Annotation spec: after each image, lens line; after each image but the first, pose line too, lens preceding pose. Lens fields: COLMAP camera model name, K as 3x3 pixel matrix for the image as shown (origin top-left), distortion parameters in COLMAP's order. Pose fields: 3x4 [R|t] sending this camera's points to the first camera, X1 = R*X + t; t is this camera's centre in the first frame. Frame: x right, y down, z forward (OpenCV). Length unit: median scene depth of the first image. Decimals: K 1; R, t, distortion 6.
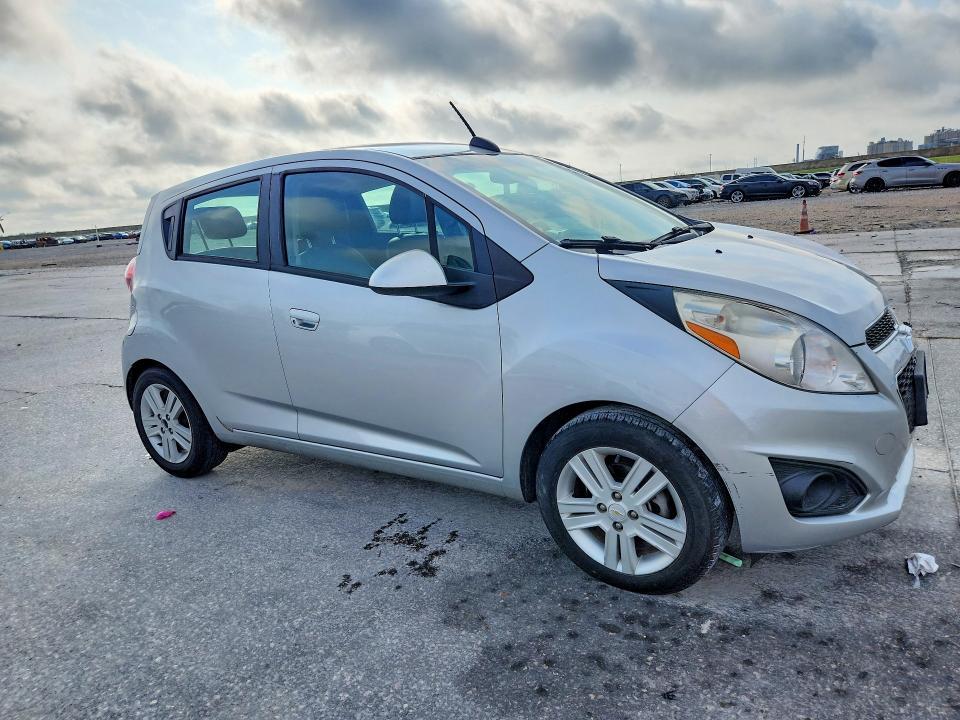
lens RADIAL K [[653.8, 0, 481.7], [0, 653.8, 359.6], [0, 0, 1]] dist [0.034365, -0.026907]
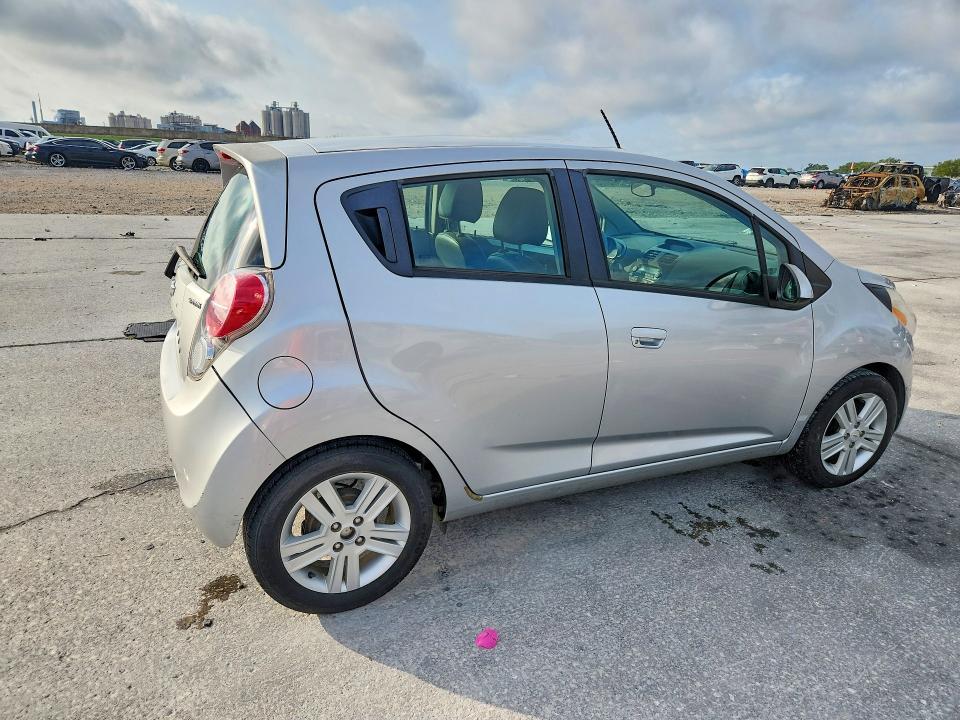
lens RADIAL K [[653.8, 0, 488.2], [0, 653.8, 352.9], [0, 0, 1]] dist [0.034365, -0.026907]
pose [[0.520239, -0.134790, 0.843317, -1.091838], [0.107804, 0.989932, 0.091720, -0.139102], [-0.847189, 0.043196, 0.529532, 0.650538]]
